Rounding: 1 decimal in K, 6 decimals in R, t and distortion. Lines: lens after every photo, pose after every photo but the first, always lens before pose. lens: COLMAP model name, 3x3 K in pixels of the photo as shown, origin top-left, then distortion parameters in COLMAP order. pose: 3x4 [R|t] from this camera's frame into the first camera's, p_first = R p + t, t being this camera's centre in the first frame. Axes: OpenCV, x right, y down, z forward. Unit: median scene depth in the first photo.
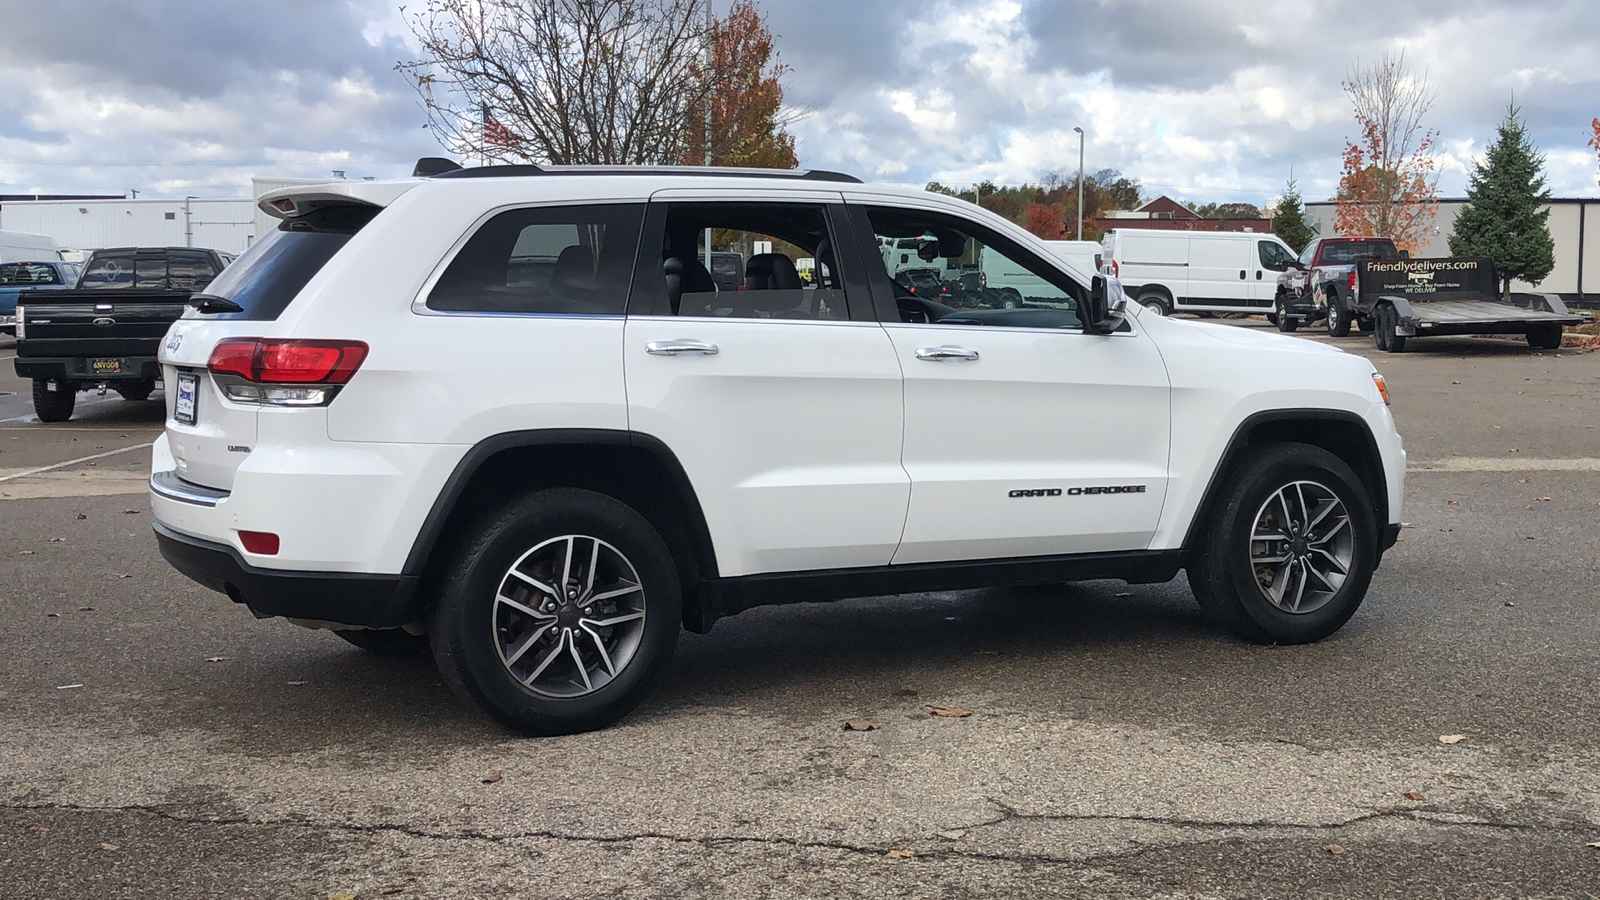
lens RADIAL K [[1990.3, 0, 809.5], [0, 1990.3, 453.1], [0, 0, 1]] dist [0.056944, 0.000000]
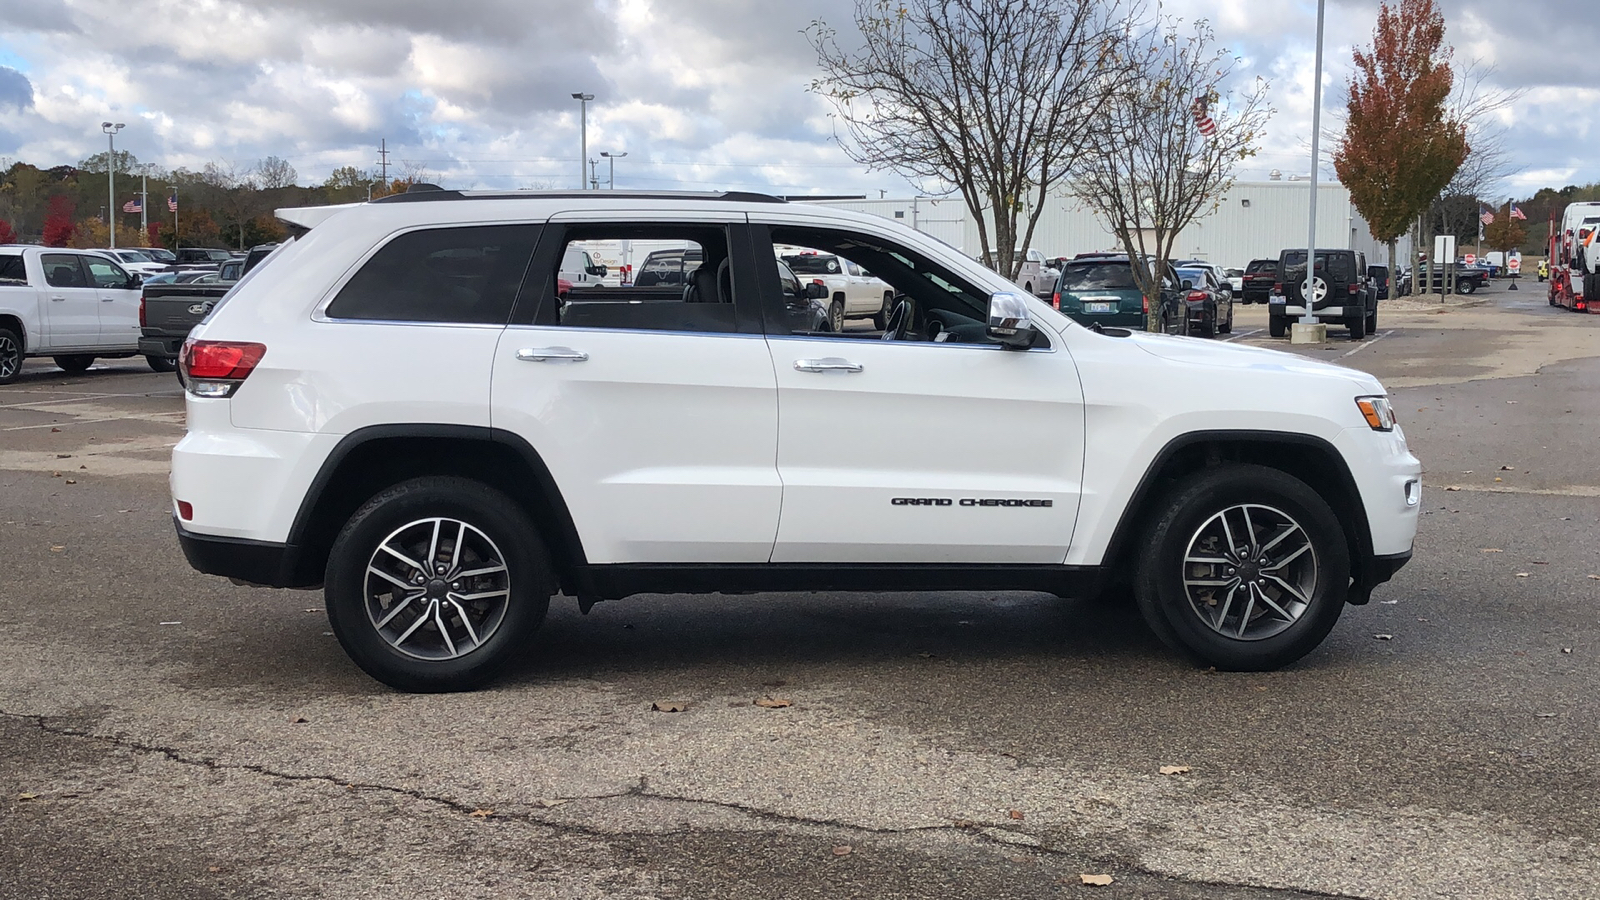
lens RADIAL K [[1990.3, 0, 794.8], [0, 1990.3, 453.6], [0, 0, 1]] dist [0.056944, 0.000000]
pose [[0.928438, 0.039851, -0.369343, 0.485758], [-0.038490, 0.999198, 0.011056, -0.015727], [0.369487, 0.003951, 0.929227, 0.017631]]
